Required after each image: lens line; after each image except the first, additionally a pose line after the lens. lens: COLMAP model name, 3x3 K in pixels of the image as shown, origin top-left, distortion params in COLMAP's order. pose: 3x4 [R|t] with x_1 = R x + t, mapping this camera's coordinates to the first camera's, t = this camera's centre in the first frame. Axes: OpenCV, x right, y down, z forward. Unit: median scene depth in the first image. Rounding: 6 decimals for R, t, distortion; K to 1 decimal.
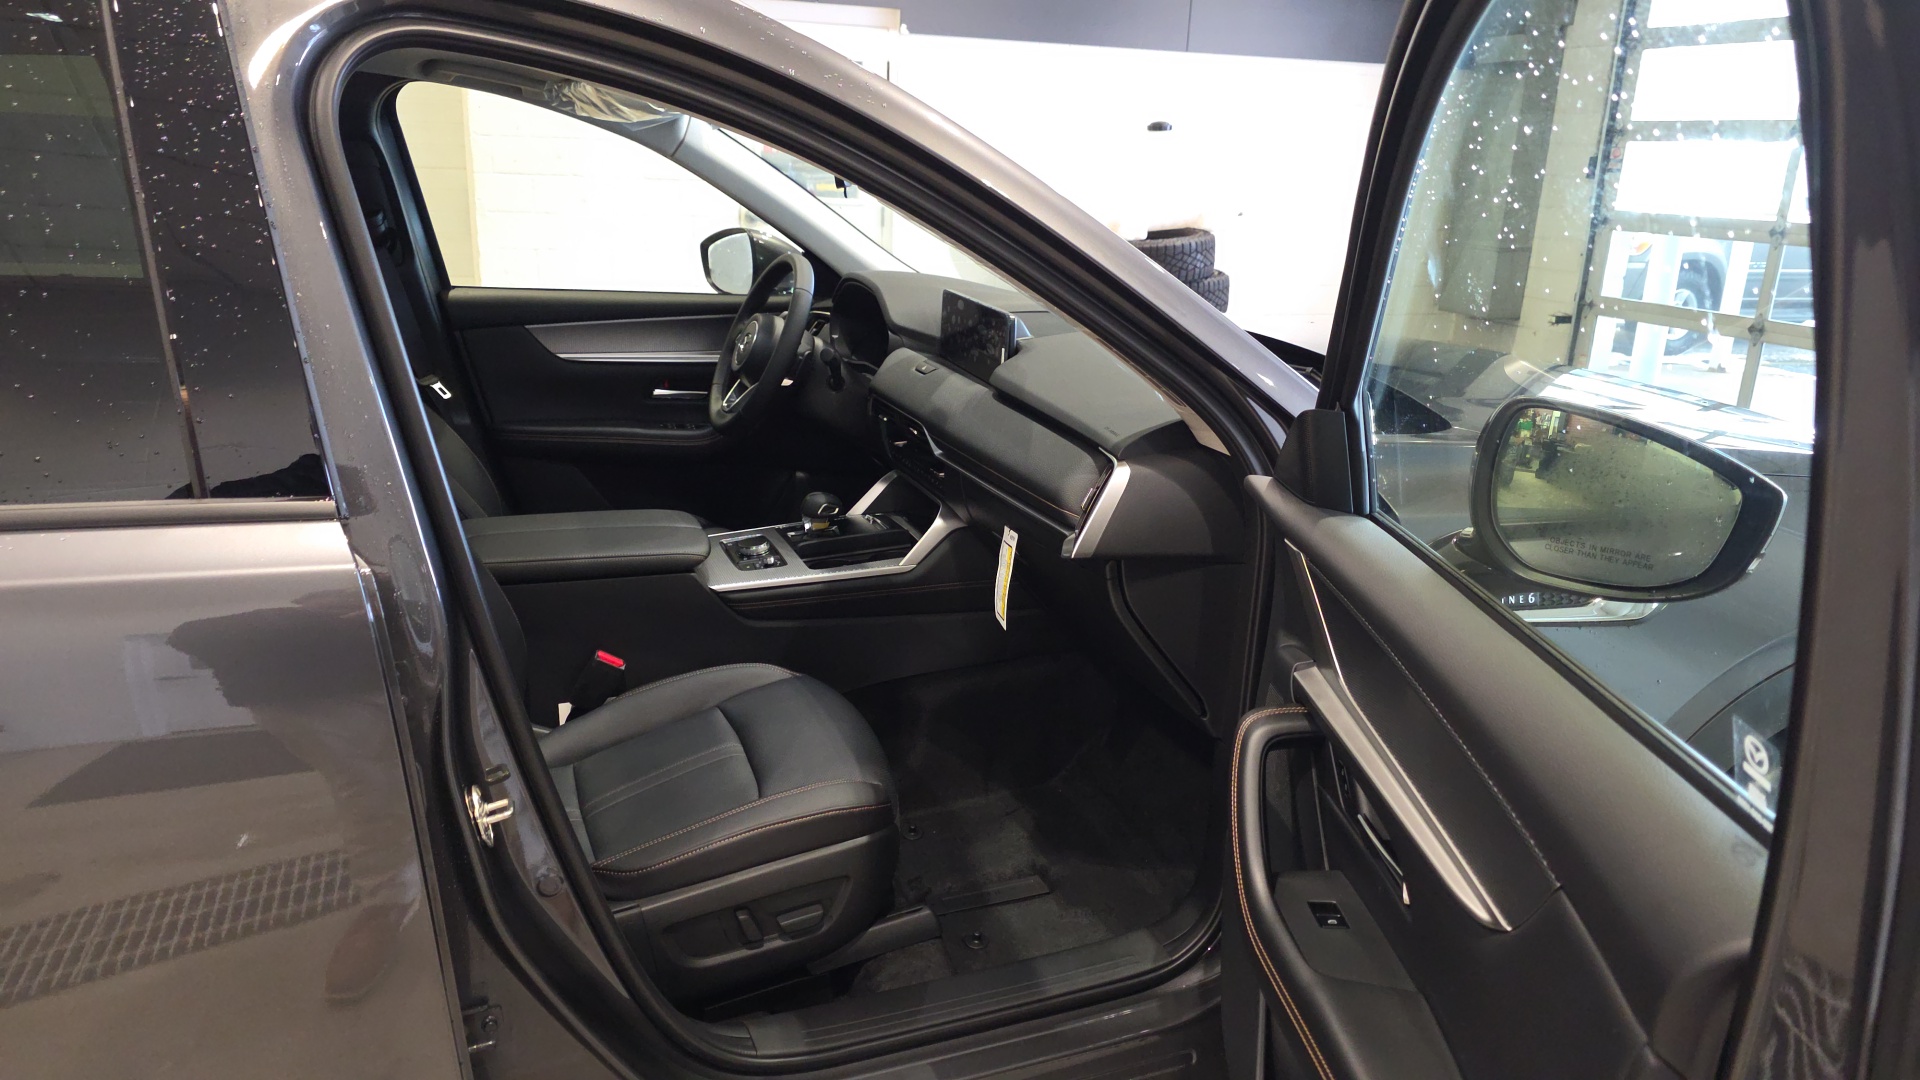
lens RADIAL K [[1310.3, 0, 976.0], [0, 1310.3, 535.2], [0, 0, 1]] dist [0.081583, -0.112361]
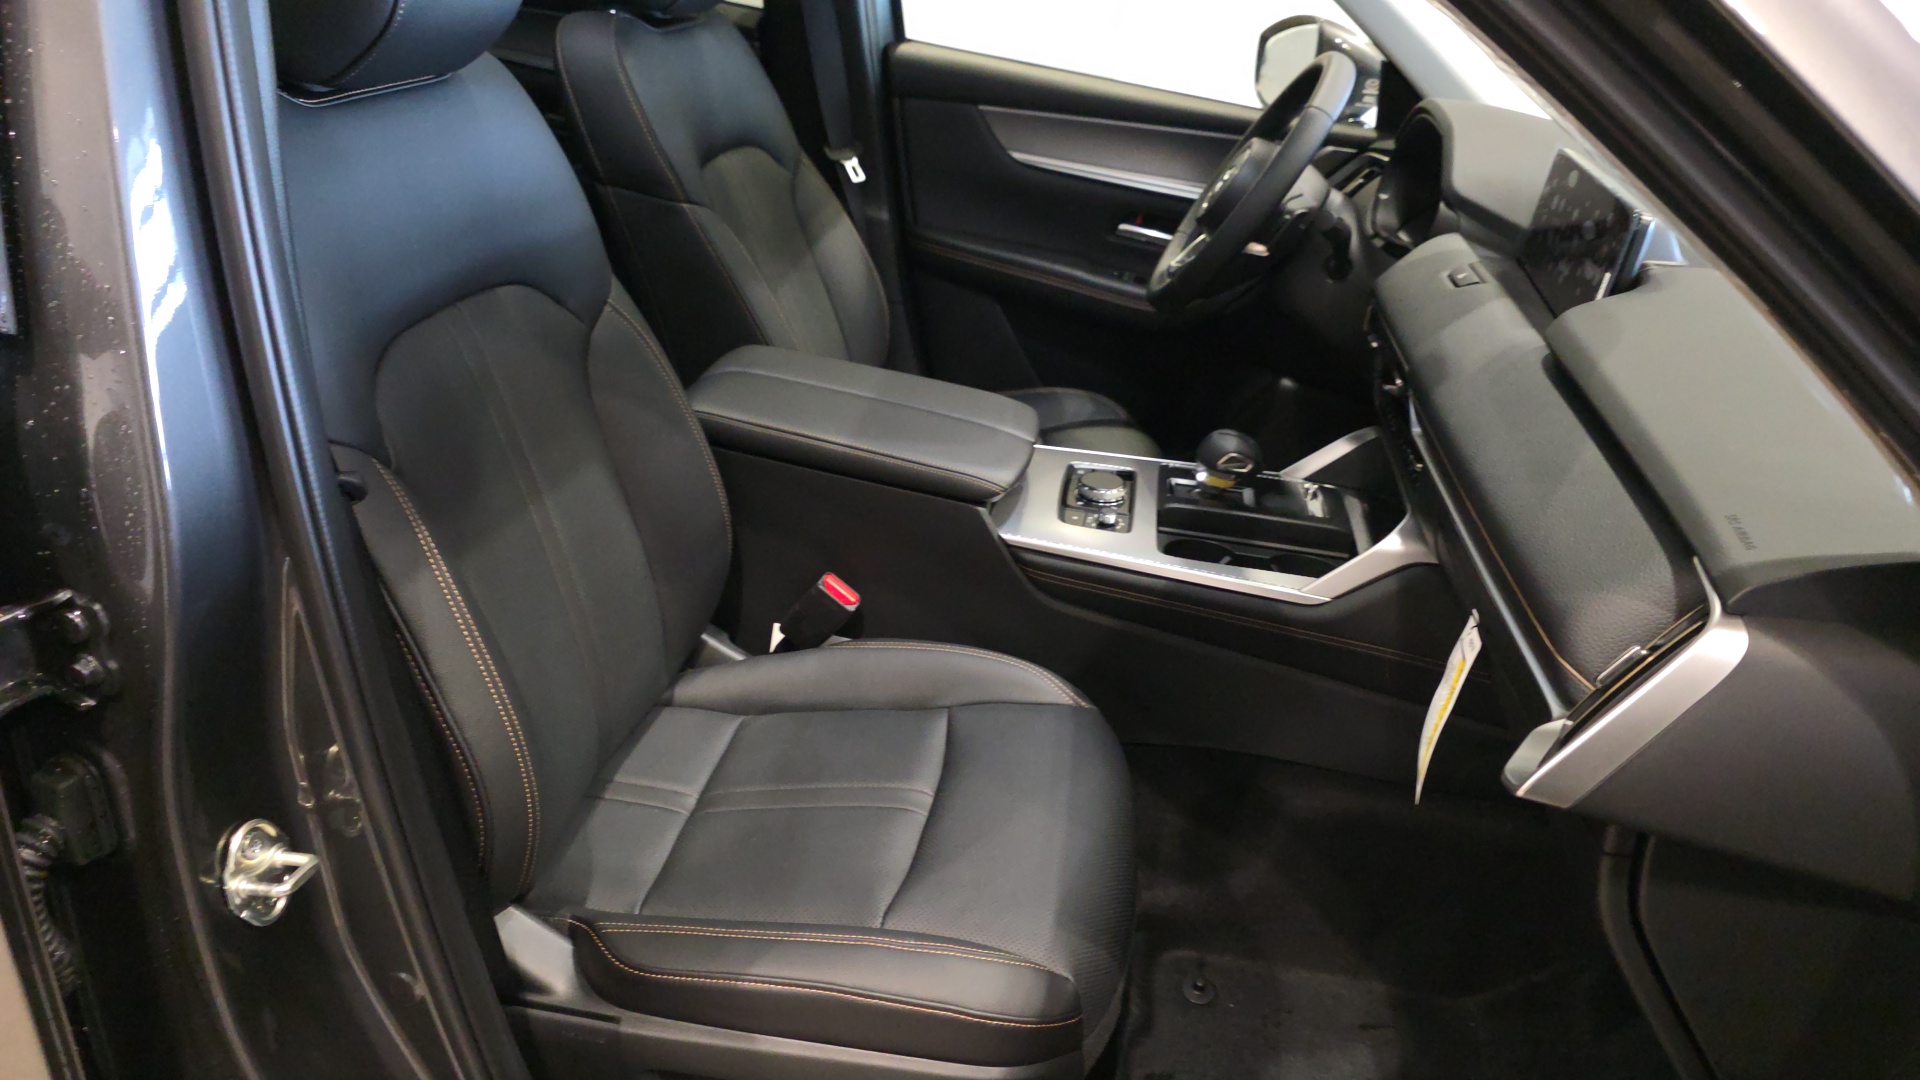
lens RADIAL K [[1294.7, 0, 924.4], [0, 1294.7, 535.7], [0, 0, 1]] dist [0.041468, -0.104707]
pose [[0.839859, 0.310245, -0.445404, 0.047575], [-0.252039, 0.949631, 0.186216, -0.060751], [0.480743, -0.044136, 0.875750, 0.354116]]
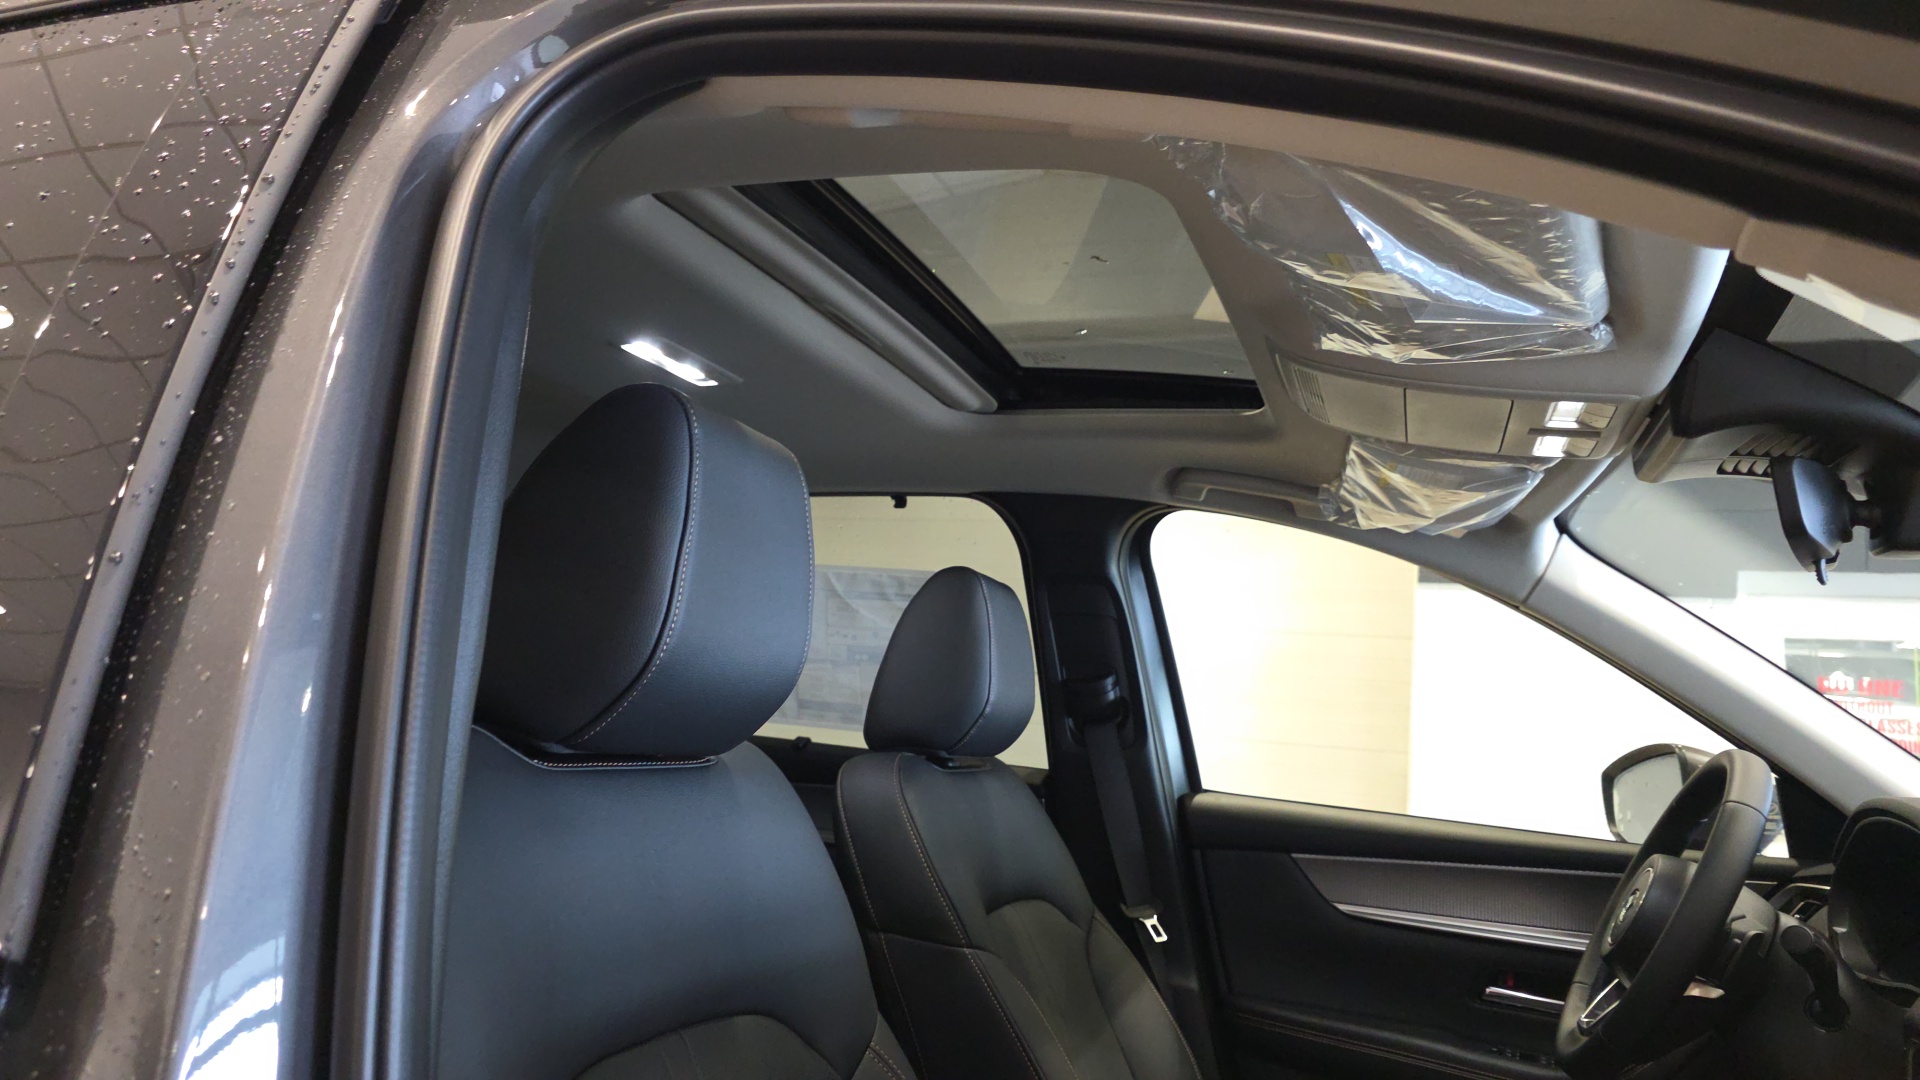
lens RADIAL K [[1284.2, 0, 960.0], [0, 1284.2, 540.0], [0, 0, 1]] dist [0.028735, -0.033388]
pose [[0.741793, -0.071871, -0.666767, -0.015873], [-0.240523, 0.899583, -0.364553, -0.023663], [0.626013, 0.430795, 0.650018, 0.436955]]
